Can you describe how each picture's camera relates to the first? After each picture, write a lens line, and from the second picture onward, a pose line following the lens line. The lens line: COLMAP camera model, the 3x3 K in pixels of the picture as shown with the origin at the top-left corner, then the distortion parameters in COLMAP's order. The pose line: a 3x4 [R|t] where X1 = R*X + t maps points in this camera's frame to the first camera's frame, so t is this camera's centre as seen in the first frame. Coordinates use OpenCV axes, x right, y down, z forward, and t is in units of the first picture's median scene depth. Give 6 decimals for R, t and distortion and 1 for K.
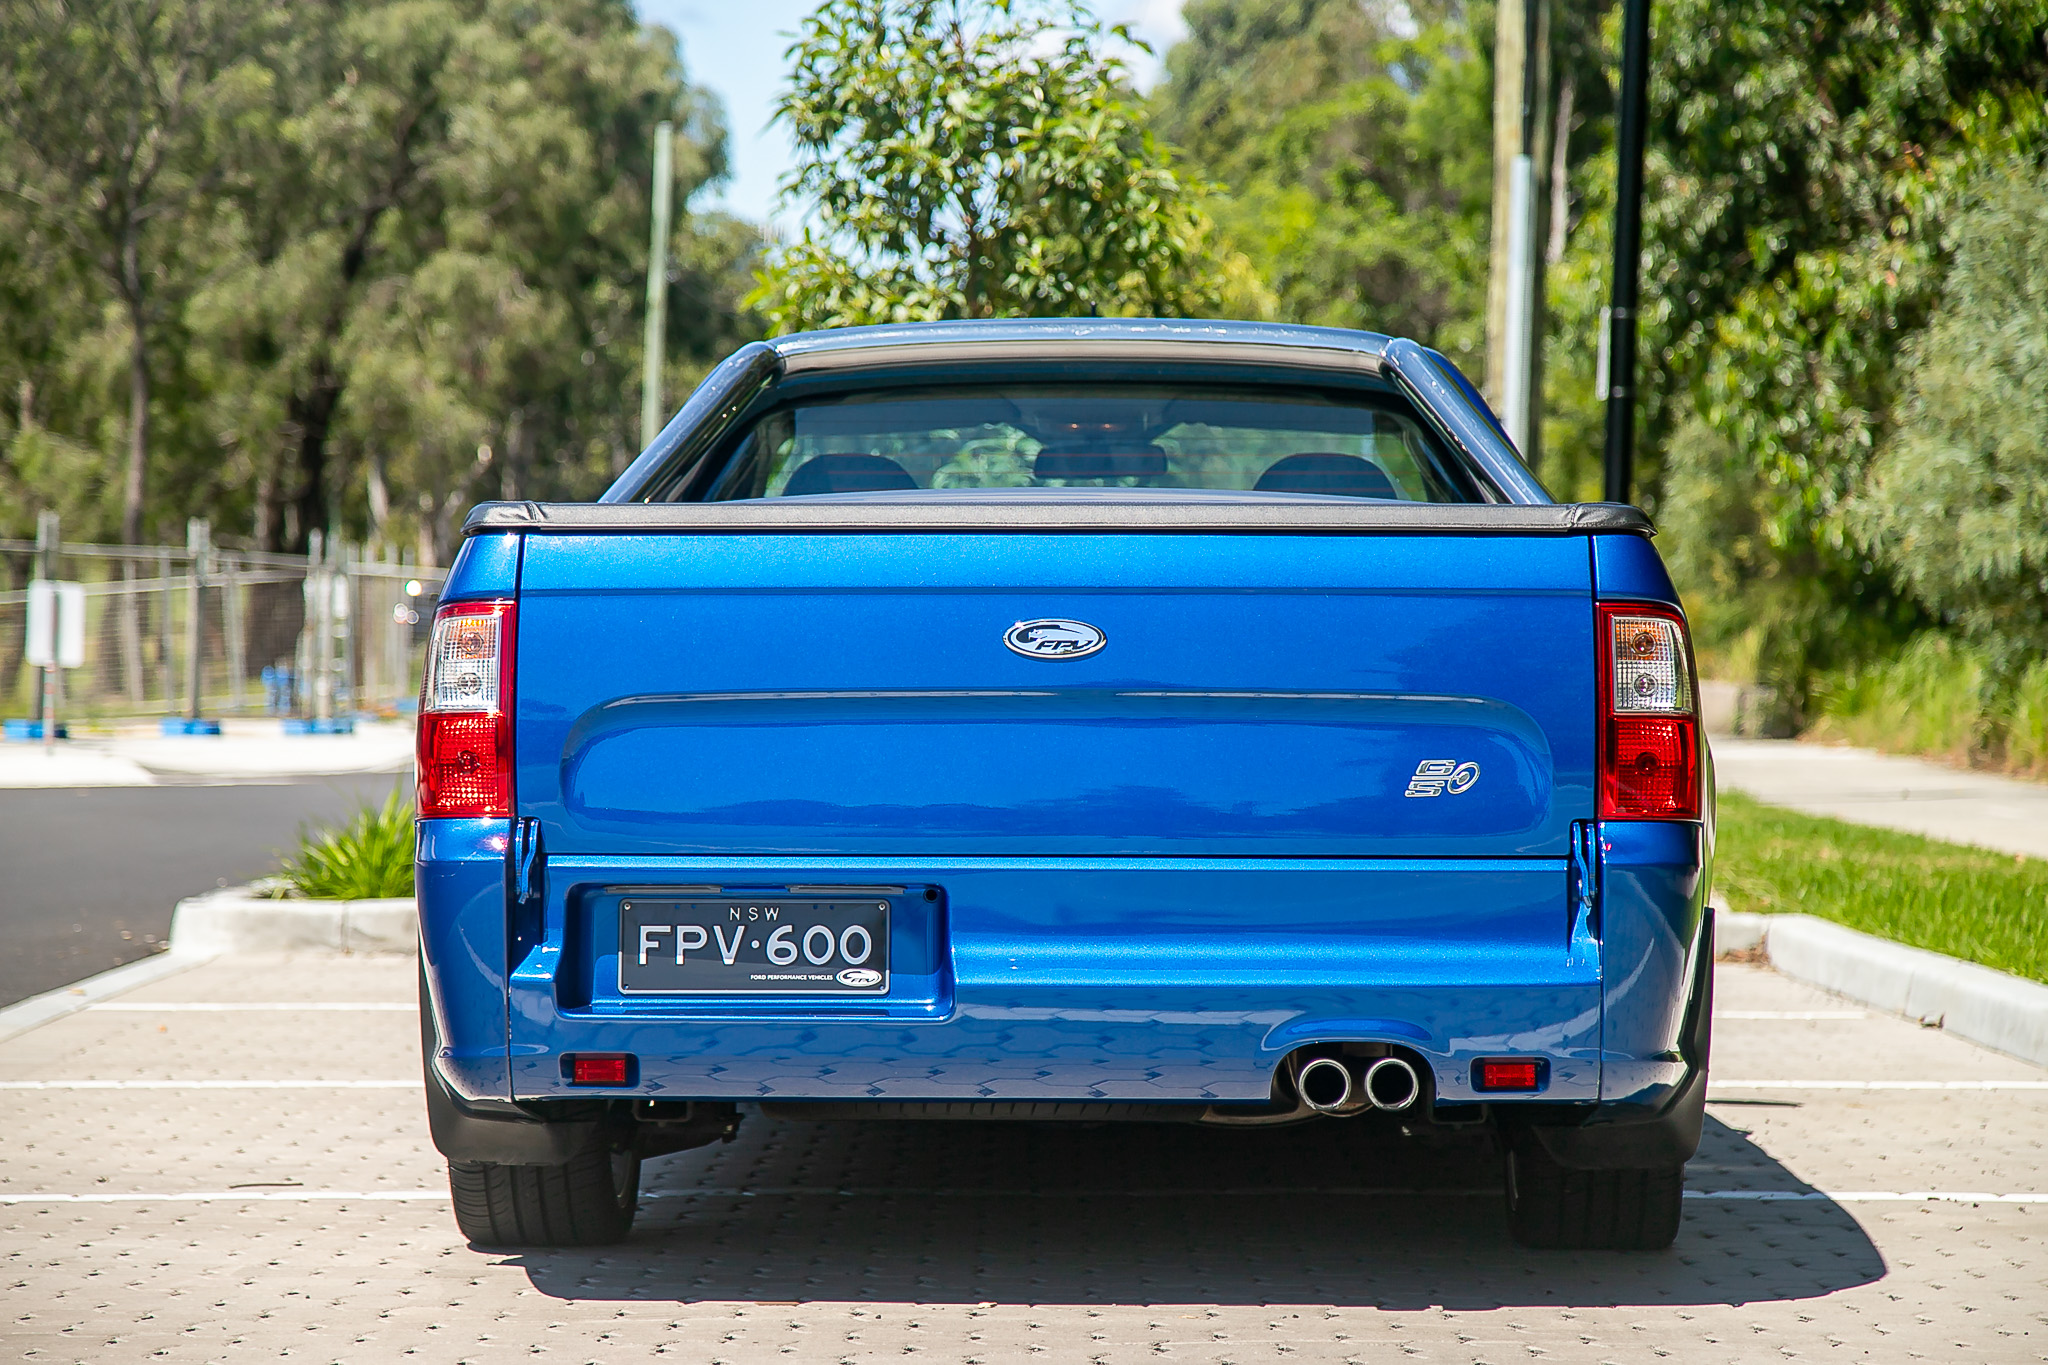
lens RADIAL K [[5478.3, 0, 1024.0], [0, 5478.3, 682.5], [0, 0, 1]] dist [0.334353, -0.187145]
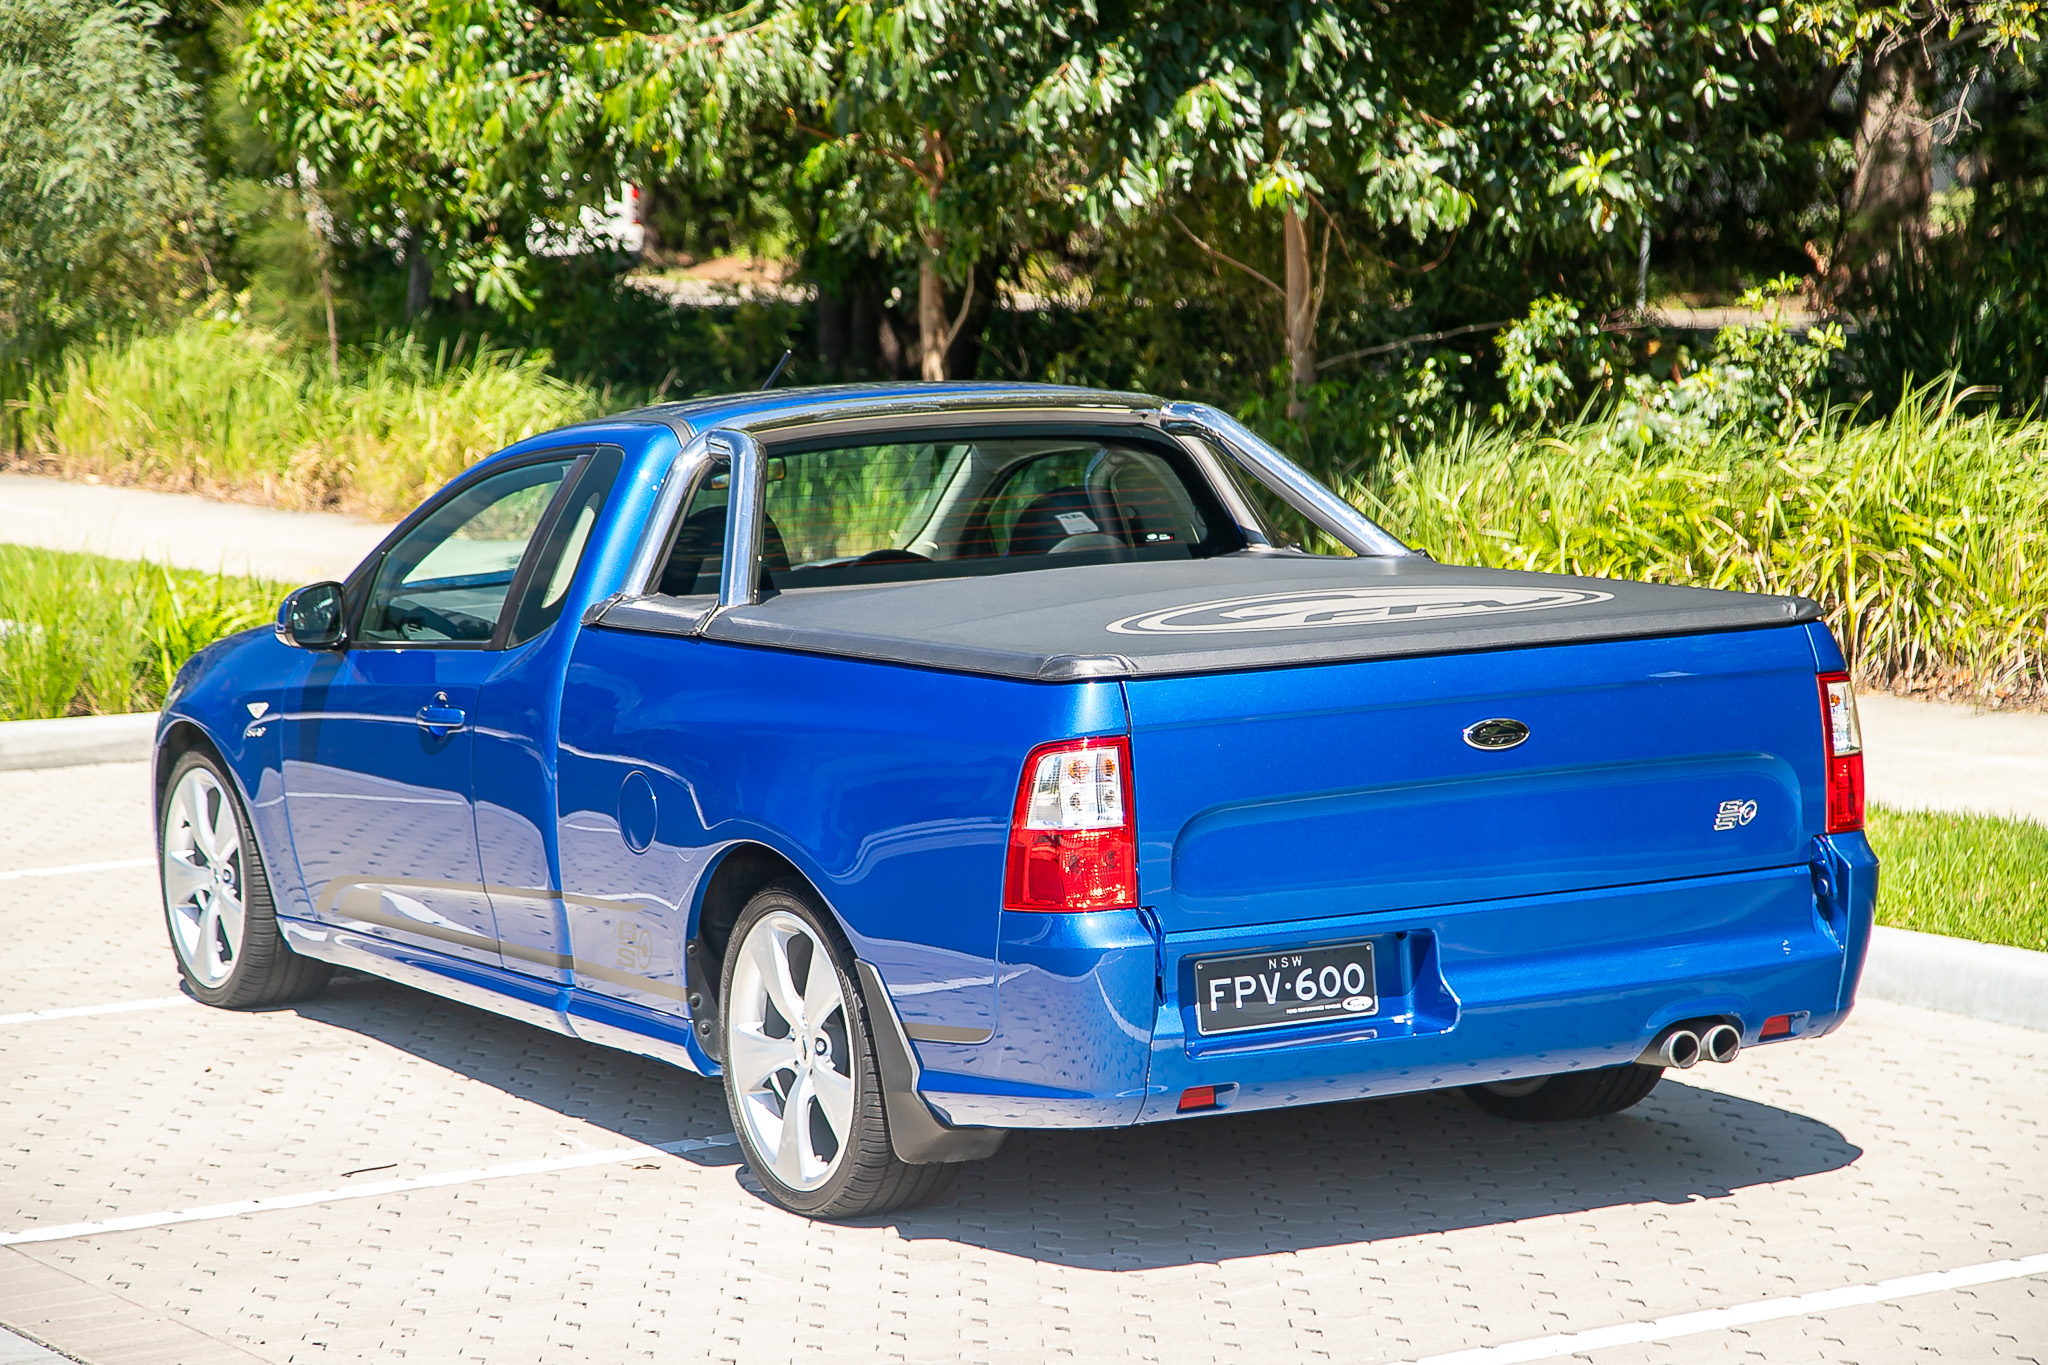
lens RADIAL K [[5181.0, 0, 1024.0], [0, 5181.0, 682.5], [0, 0, 1]] dist [0.136044, 1.411633]
pose [[0.858037, -0.075638, 0.507987, -0.712666], [0.027541, 0.994449, 0.101553, -0.147768], [-0.512849, -0.073146, 0.855357, -0.001172]]
